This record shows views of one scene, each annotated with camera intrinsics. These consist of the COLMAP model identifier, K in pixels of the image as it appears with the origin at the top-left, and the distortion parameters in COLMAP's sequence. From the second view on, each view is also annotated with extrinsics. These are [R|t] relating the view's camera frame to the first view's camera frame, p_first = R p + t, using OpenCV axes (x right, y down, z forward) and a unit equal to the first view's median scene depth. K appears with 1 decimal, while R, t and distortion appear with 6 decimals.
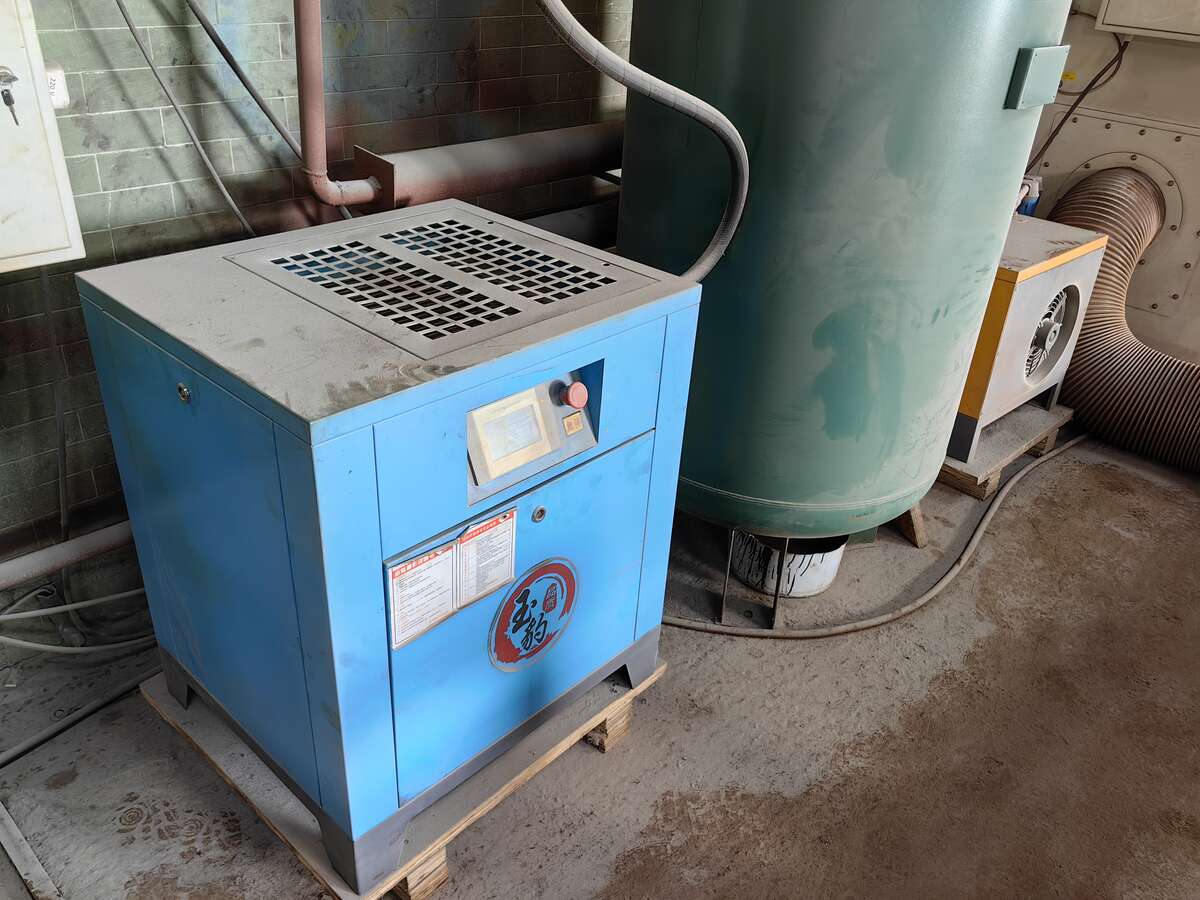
lens RADIAL K [[915.9, 0, 600.0], [0, 915.9, 450.0], [0, 0, 1]] dist [0.034482, -0.043959]
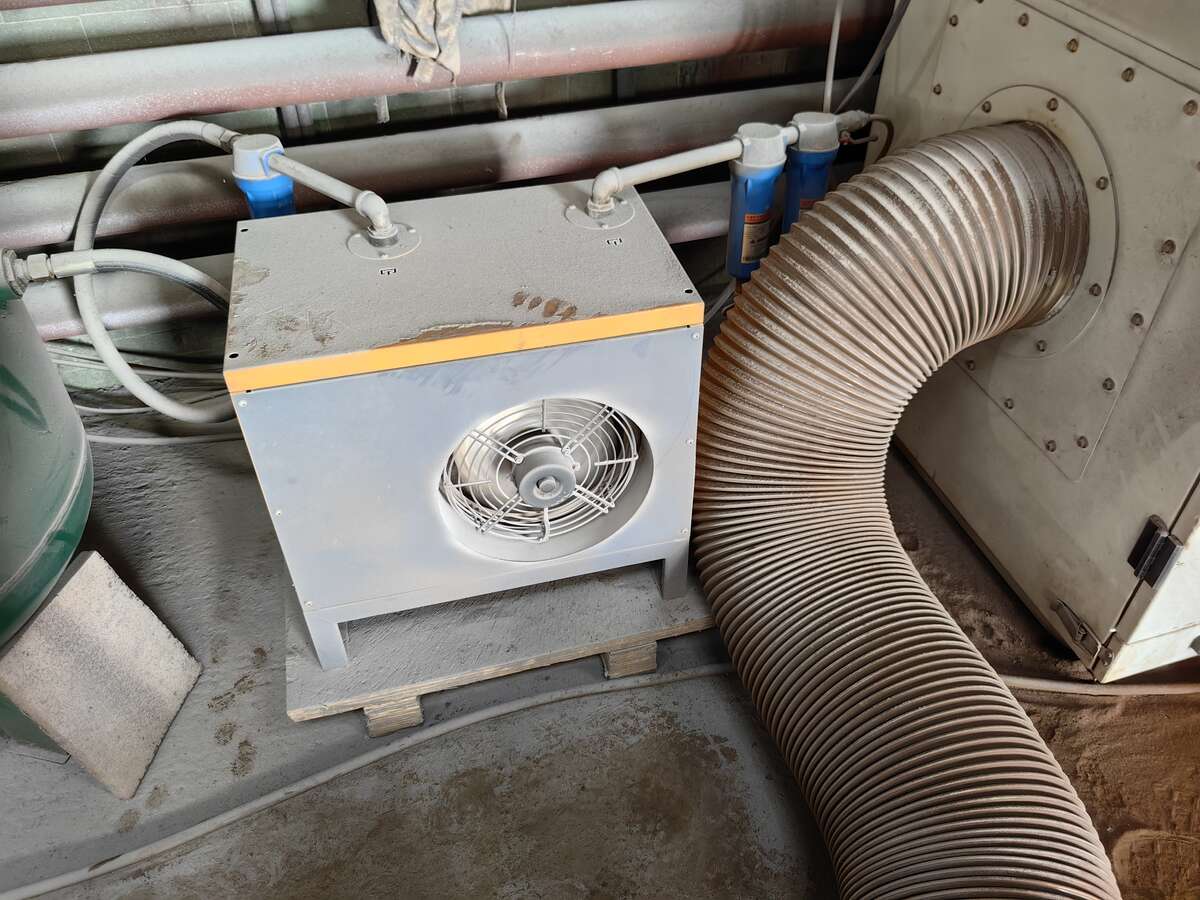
lens RADIAL K [[959.0, 0, 600.0], [0, 959.0, 450.0], [0, 0, 1]] dist [-0.007362, 0.003215]
pose [[0.870799, 0.274597, -0.407807, 1.044455], [-0.190502, 0.953141, 0.235015, -0.386786], [0.453231, -0.126963, 0.882305, 0.840023]]
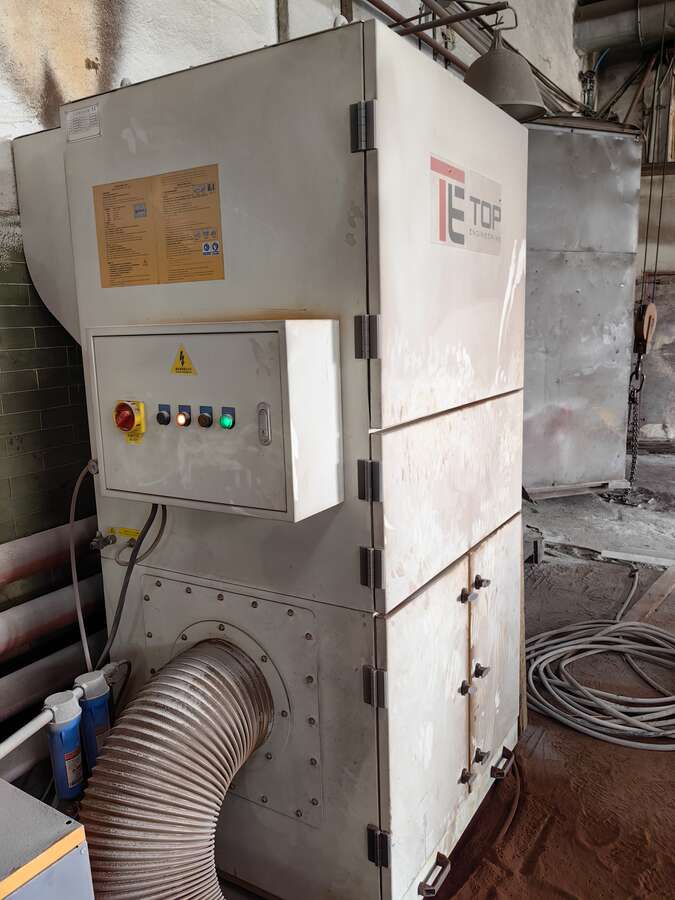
lens RADIAL K [[711.5, 0, 337.5], [0, 711.5, 450.0], [0, 0, 1]] dist [0.031161, -0.054710]
pose [[0.970683, -0.129478, 0.202511, 0.961774], [0.189679, 0.930114, -0.314498, -0.418488], [-0.147638, 0.343690, 0.927405, 0.634453]]
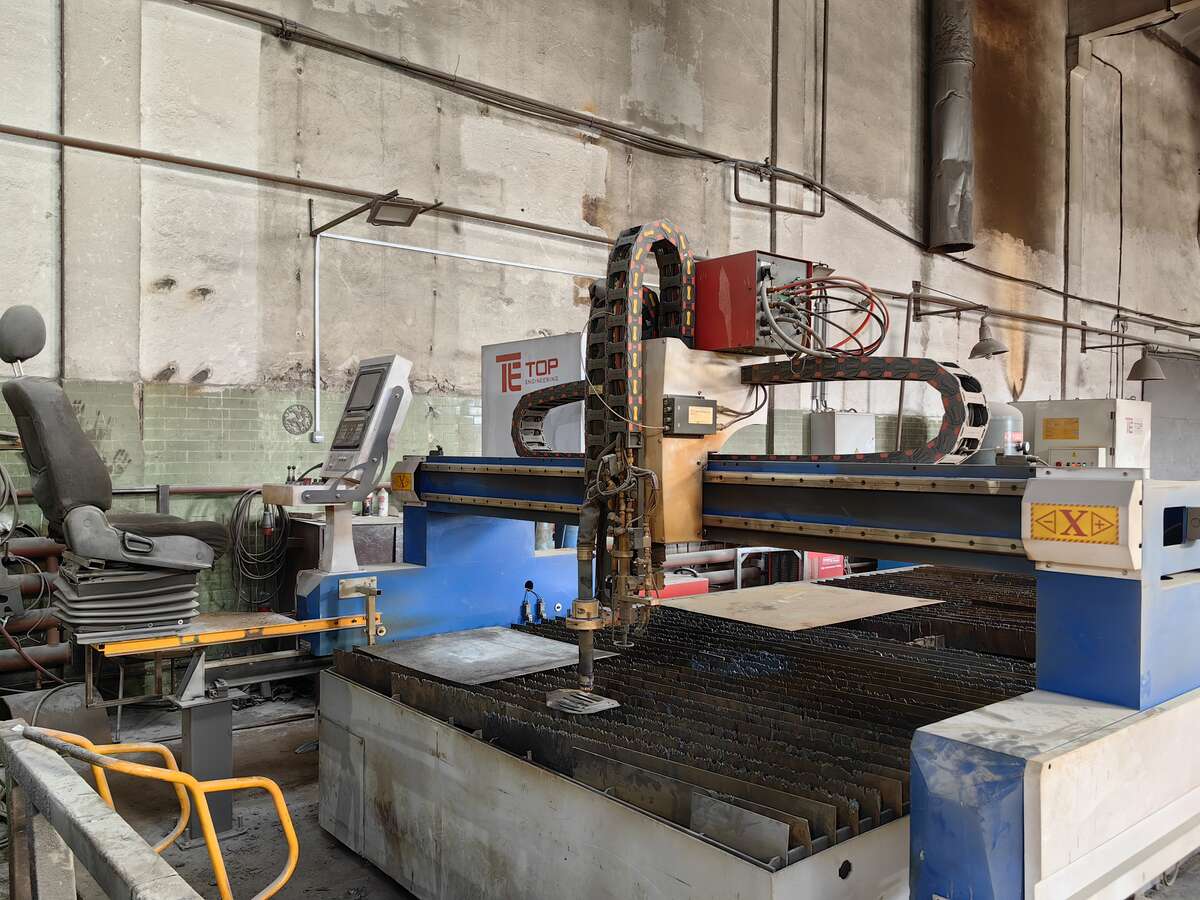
lens RADIAL K [[948.7, 0, 600.0], [0, 948.7, 450.0], [0, 0, 1]] dist [0.031161, -0.054710]
pose [[0.992174, -0.051596, -0.113708, -1.315891], [-0.012504, 0.865004, -0.501609, 2.219601], [0.124239, 0.499105, 0.857589, -4.145304]]
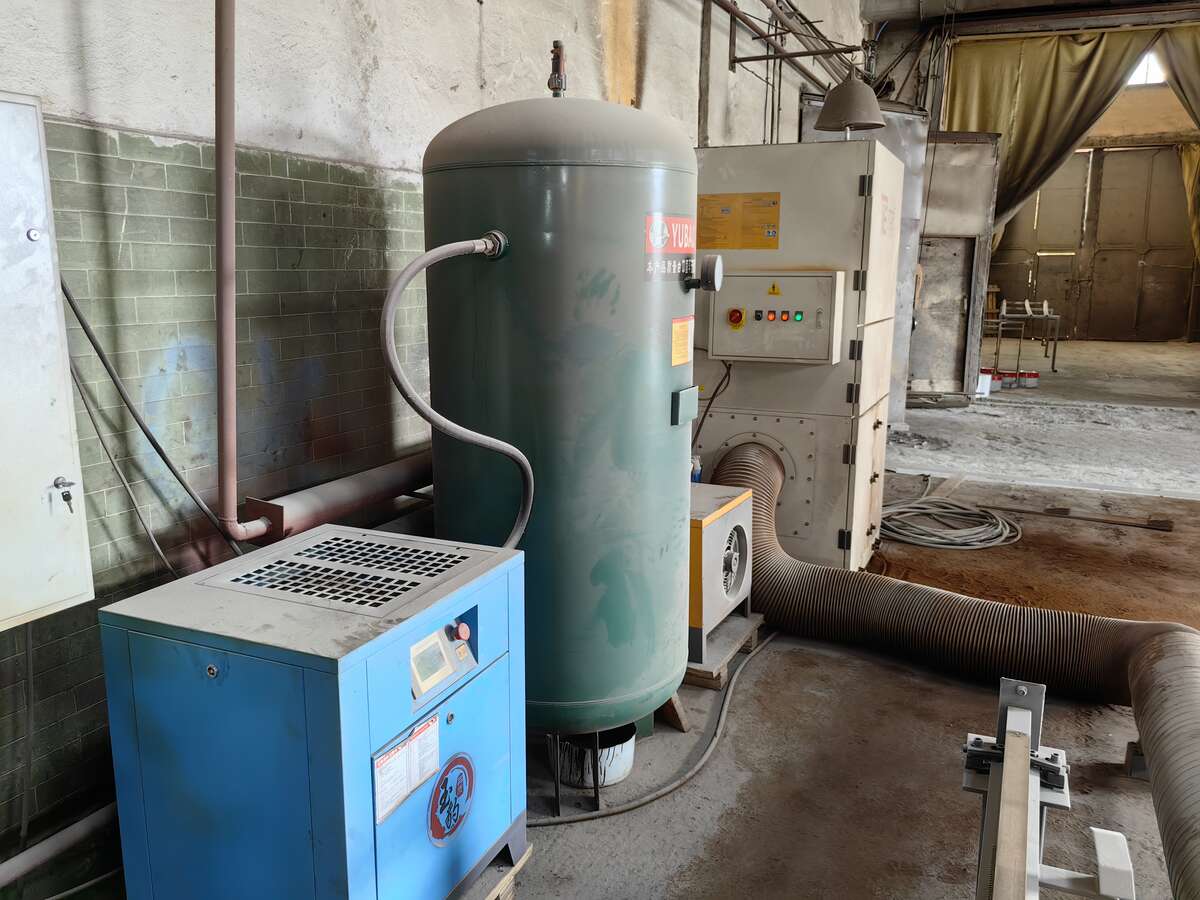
lens RADIAL K [[934.5, 0, 582.3], [0, 934.5, 444.6], [0, 0, 1]] dist [0.035367, -0.055741]
pose [[0.945206, -0.114550, 0.305720, -0.209507], [0.206411, 0.935194, -0.287761, 0.103618], [-0.252944, 0.335097, 0.907595, -0.428094]]
